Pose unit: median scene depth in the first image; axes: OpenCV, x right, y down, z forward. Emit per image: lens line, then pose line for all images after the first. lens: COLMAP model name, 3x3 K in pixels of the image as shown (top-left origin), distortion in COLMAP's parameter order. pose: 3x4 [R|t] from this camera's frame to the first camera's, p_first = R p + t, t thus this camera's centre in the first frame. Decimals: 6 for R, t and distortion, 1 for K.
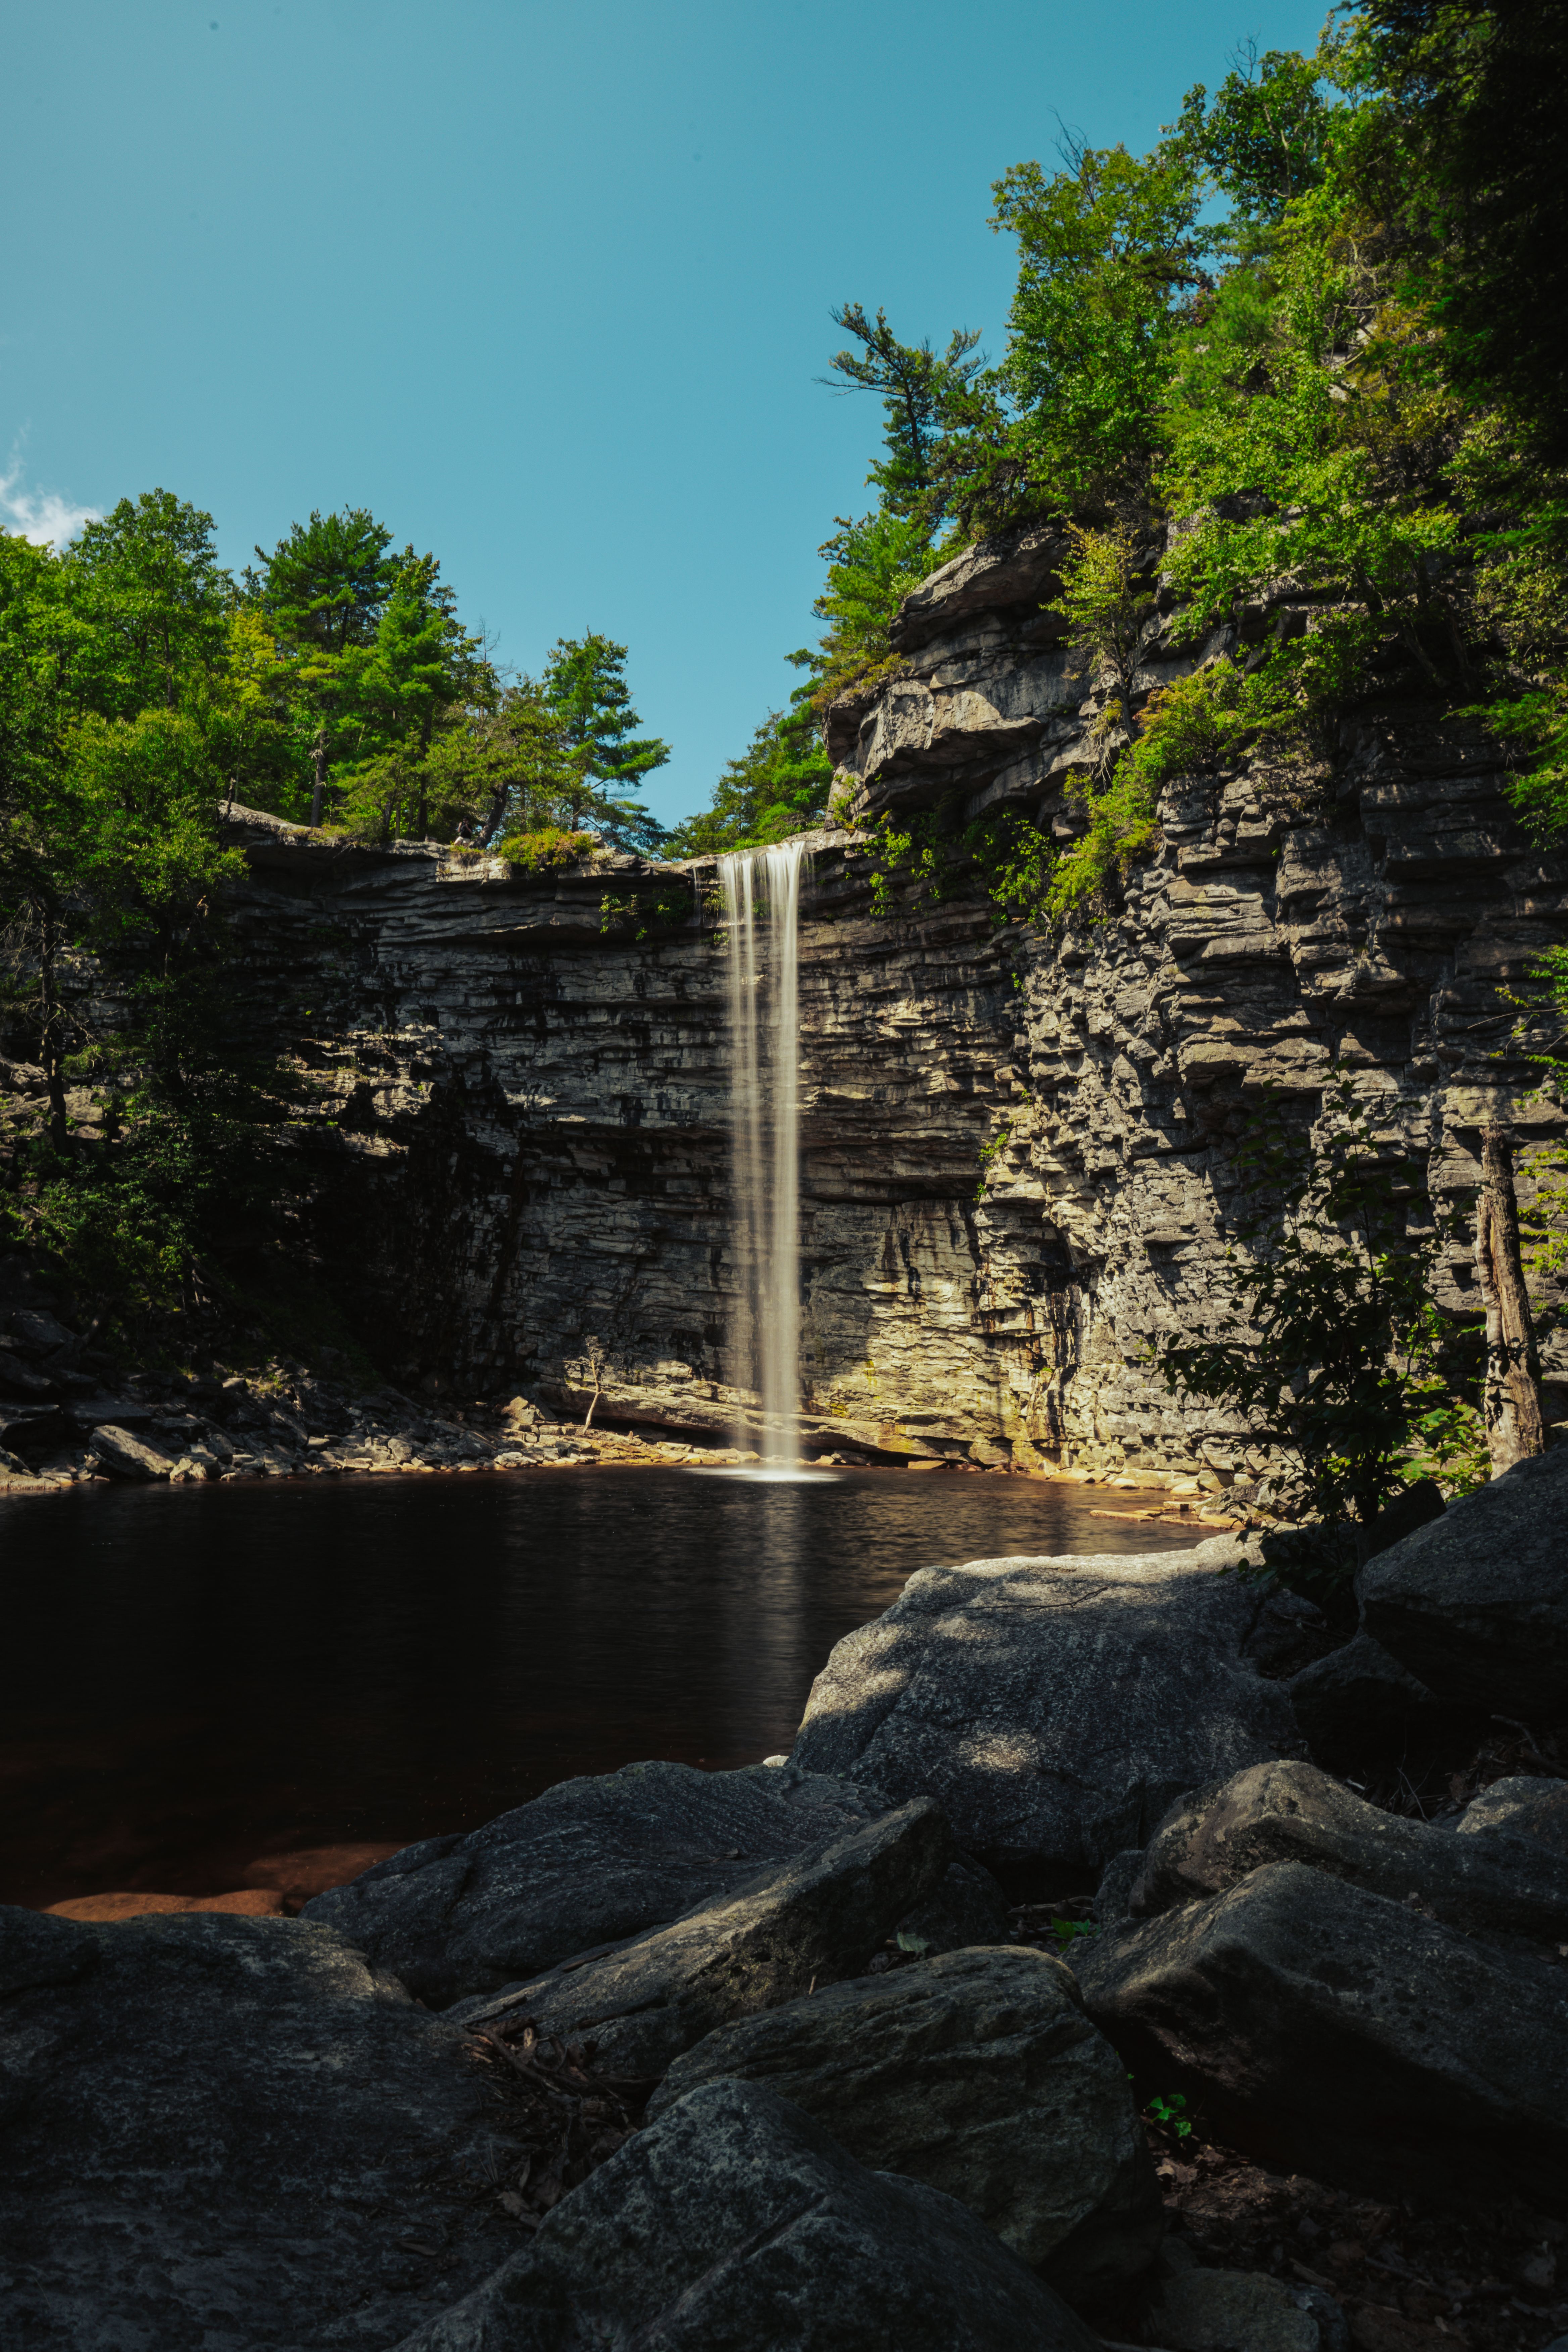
lens RADIAL K [[1648.7, 0, 796.5], [0, 1648.7, 1211.9], [0, 0, 1]] dist [-0.146916, 0.044583]
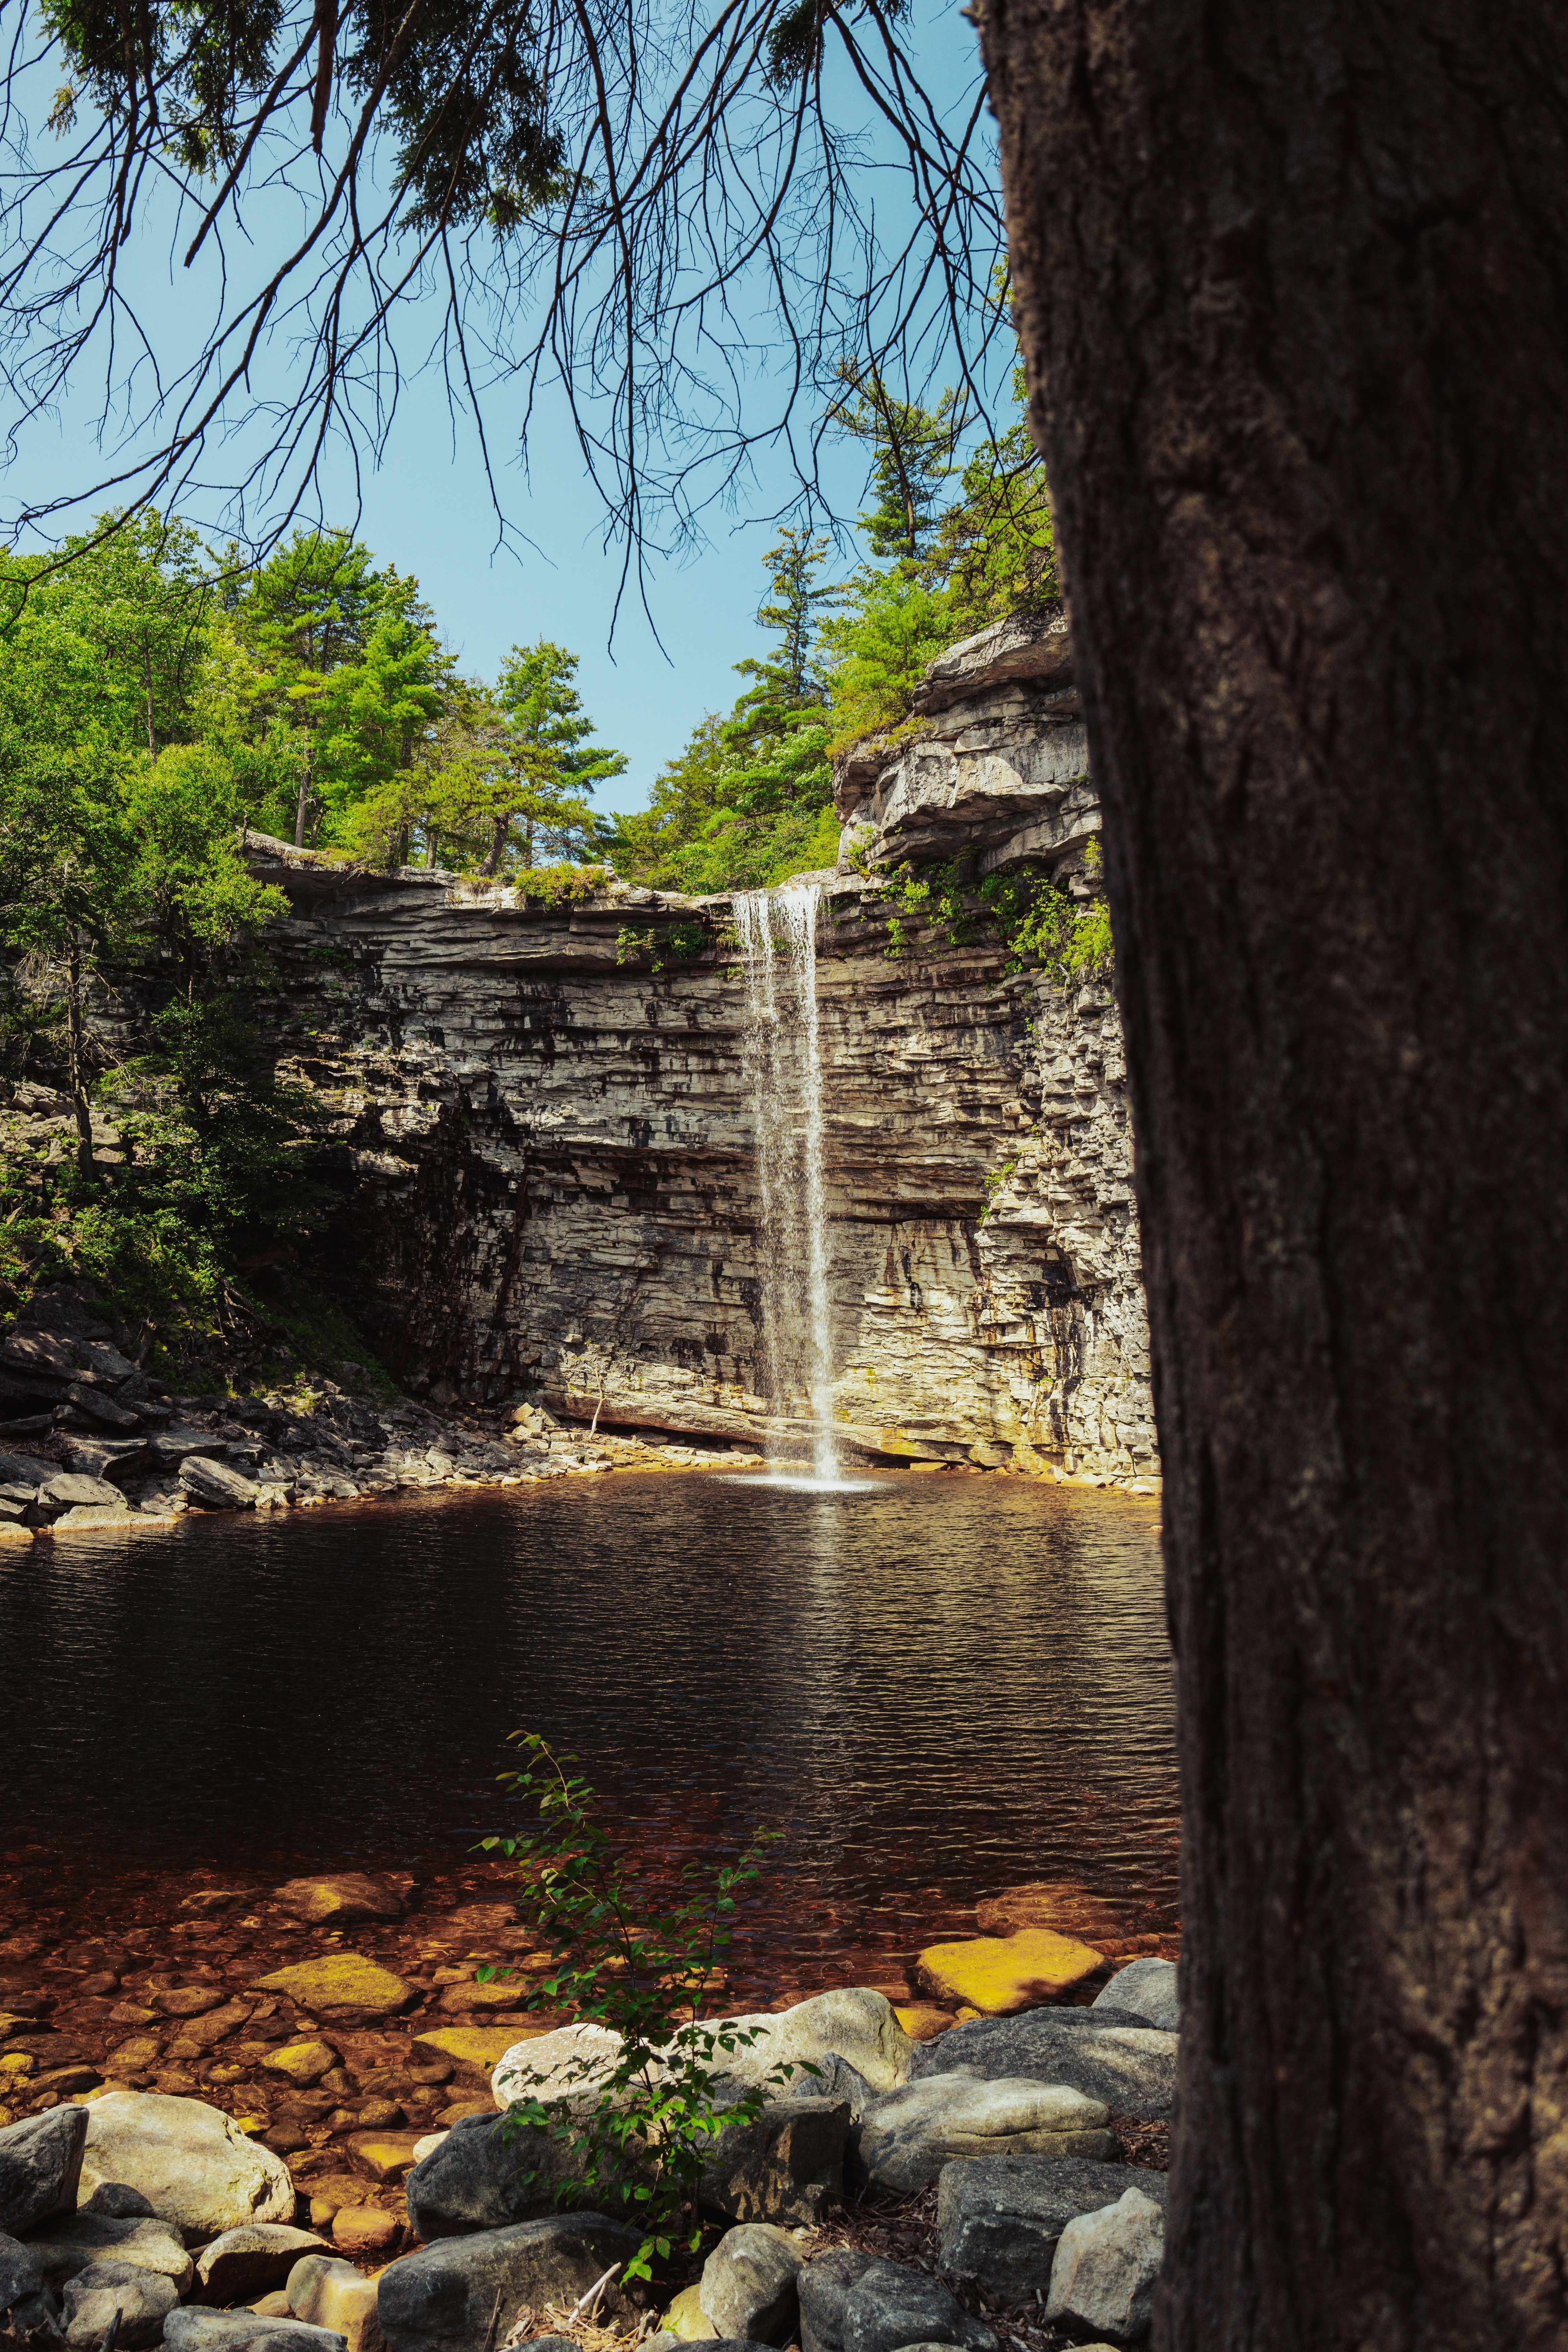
lens RADIAL K [[1648.7, 0, 799.7], [0, 1648.7, 1201.3], [0, 0, 1]] dist [-0.146916, 0.044583]
pose [[0.995826, -0.004760, 0.091142, -0.097799], [0.002996, 0.999806, 0.019488, -0.038838], [-0.091217, -0.019133, 0.995647, -0.054808]]
